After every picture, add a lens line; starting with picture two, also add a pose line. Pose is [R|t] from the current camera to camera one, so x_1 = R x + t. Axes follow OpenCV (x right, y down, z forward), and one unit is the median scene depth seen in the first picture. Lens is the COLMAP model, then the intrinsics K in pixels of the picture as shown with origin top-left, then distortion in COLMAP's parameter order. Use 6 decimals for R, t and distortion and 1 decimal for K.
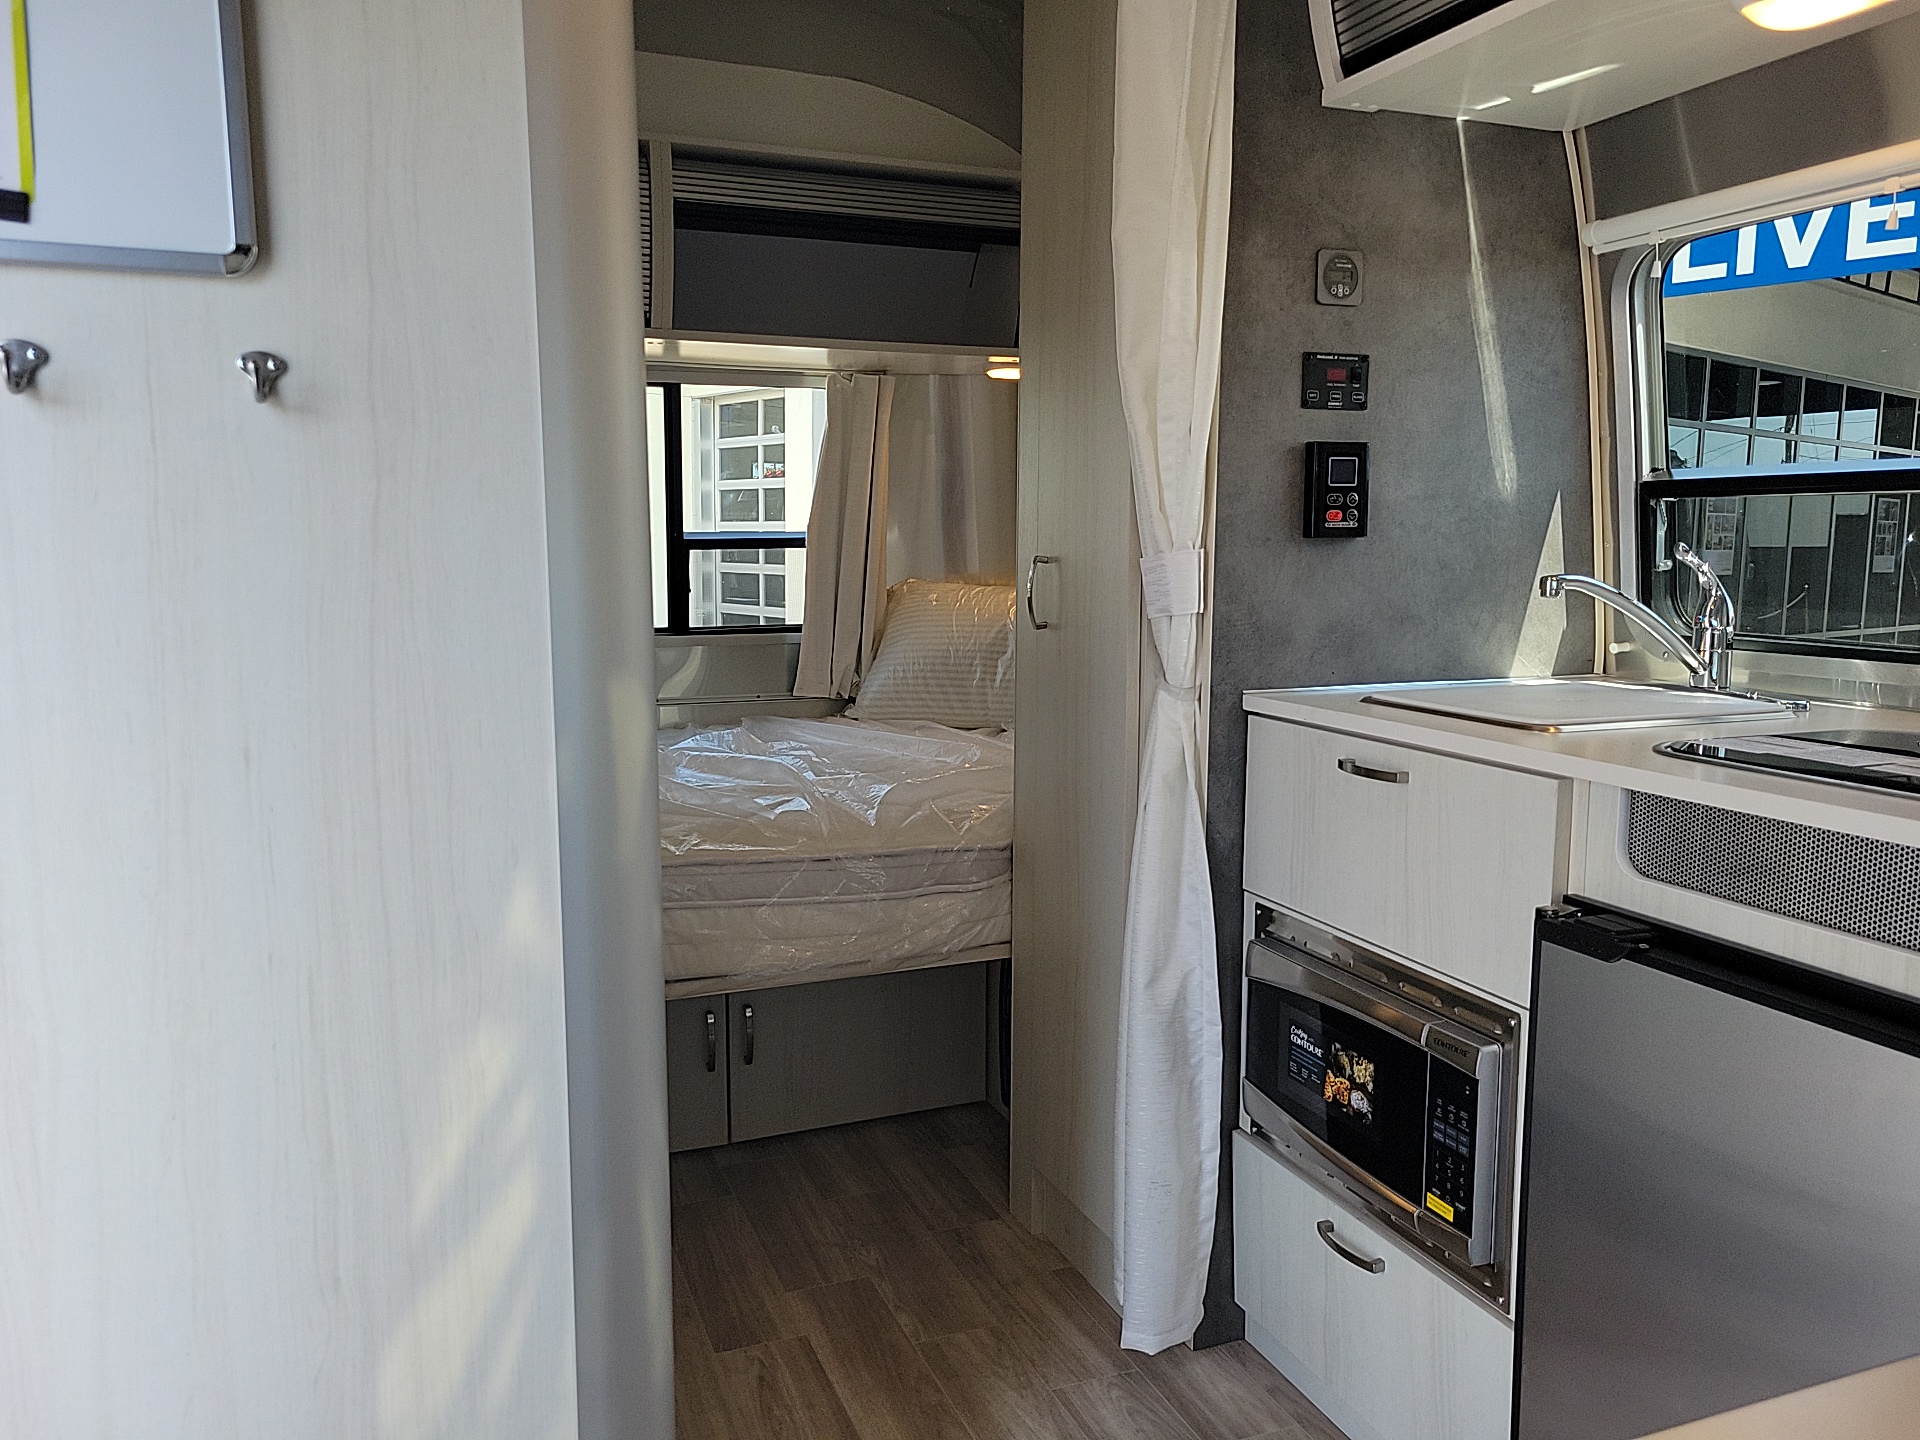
lens RADIAL K [[1447.4, 0, 973.2], [0, 1447.4, 716.9], [0, 0, 1]] dist [0.053761, -0.044181]
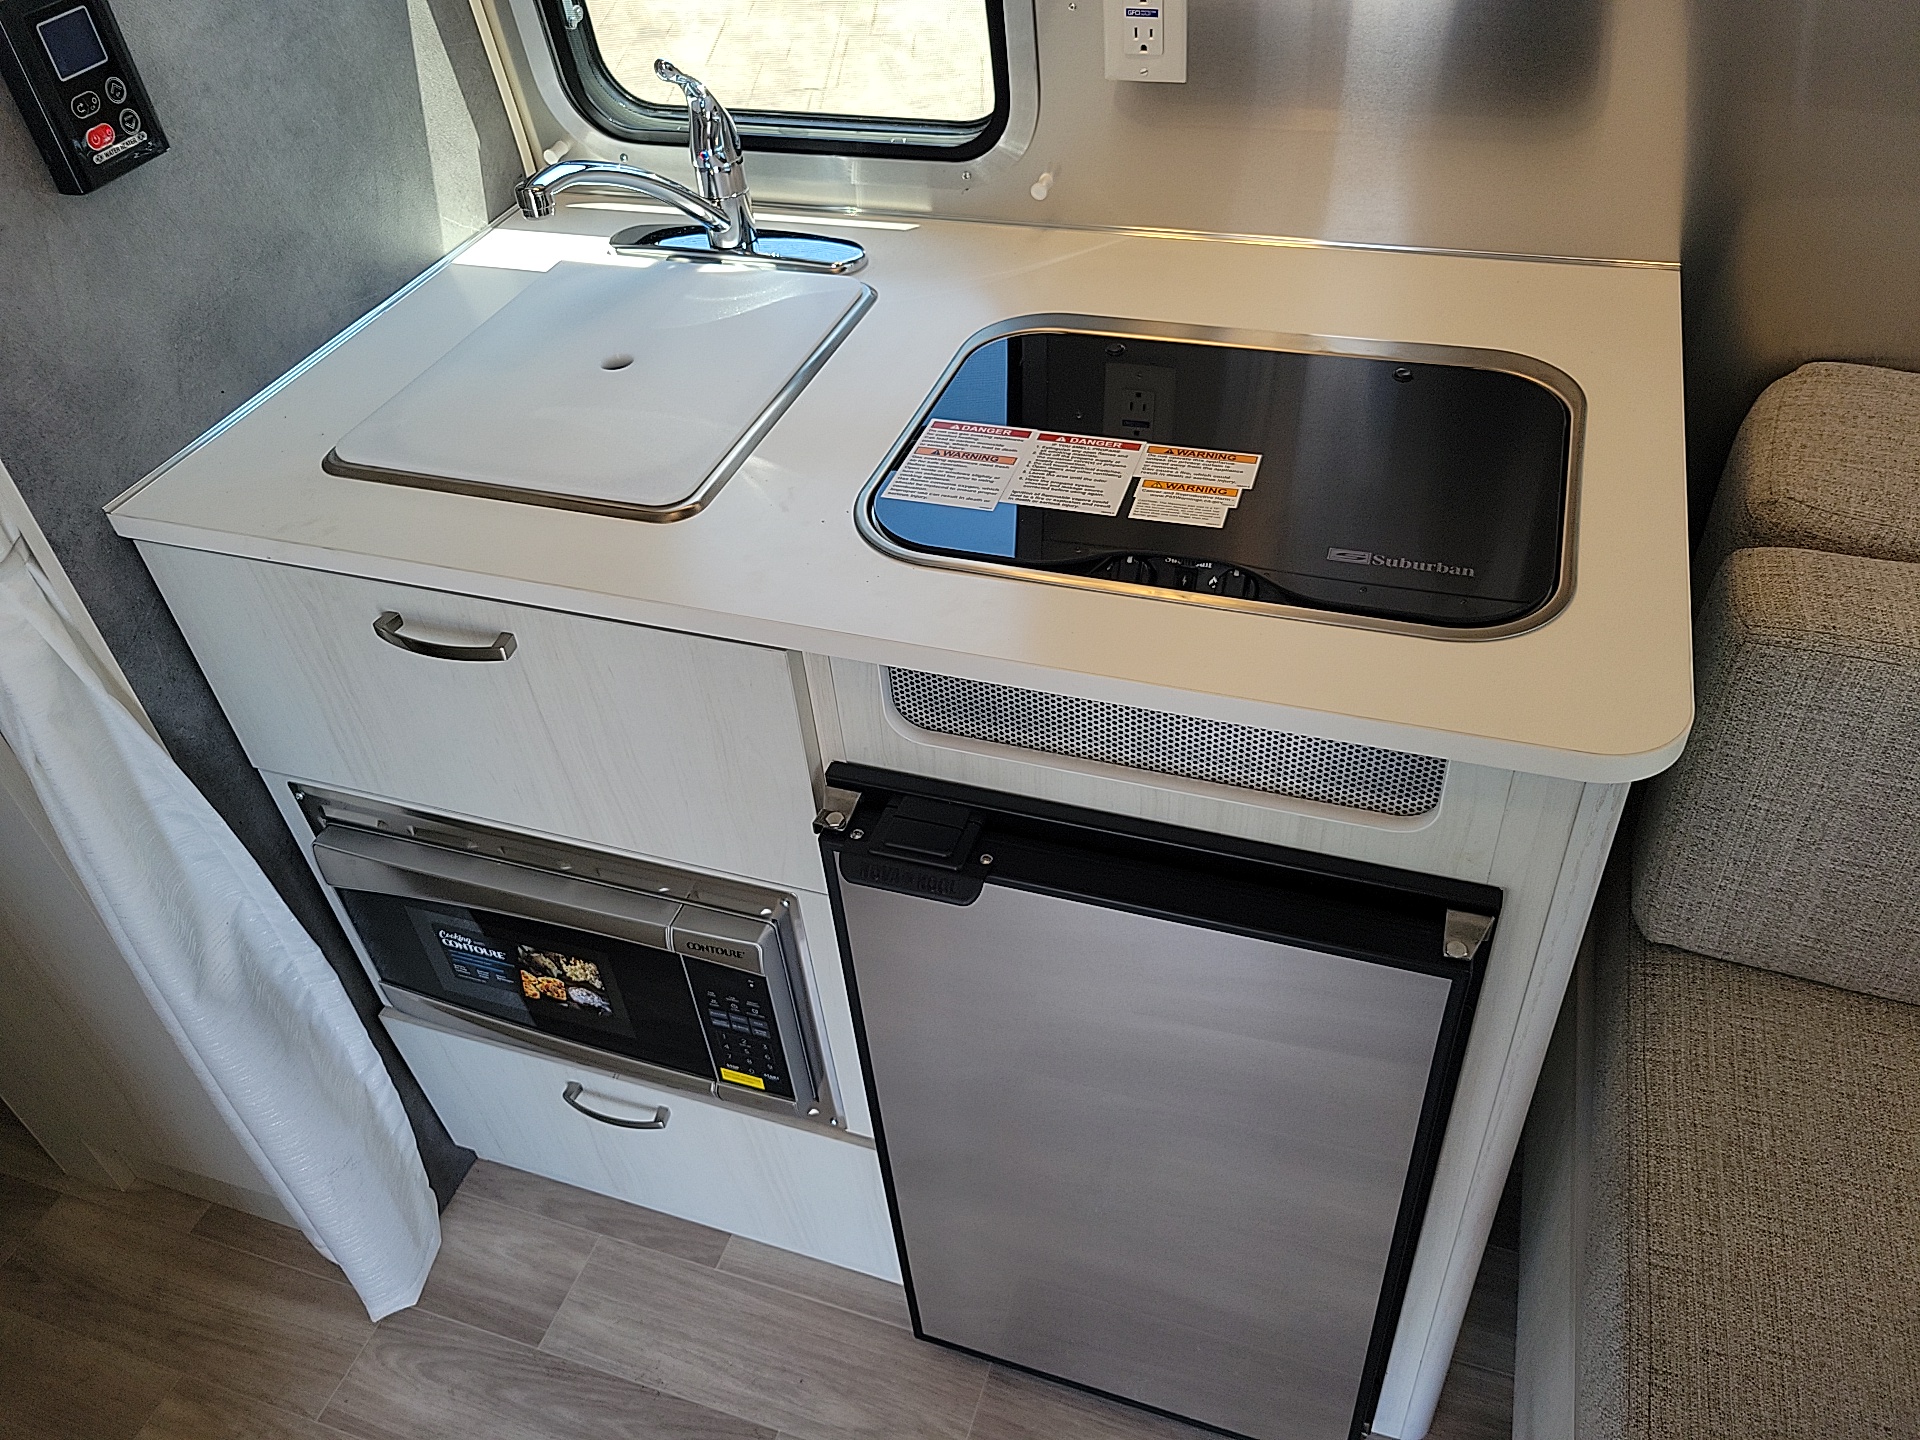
lens RADIAL K [[1447.4, 0, 973.2], [0, 1447.4, 716.9], [0, 0, 1]] dist [0.053761, -0.044181]
pose [[0.656065, -0.527715, 0.539533, 0.057995], [0.162188, 0.796774, 0.582104, -0.228192], [-0.737071, -0.294393, 0.608325, 0.381142]]
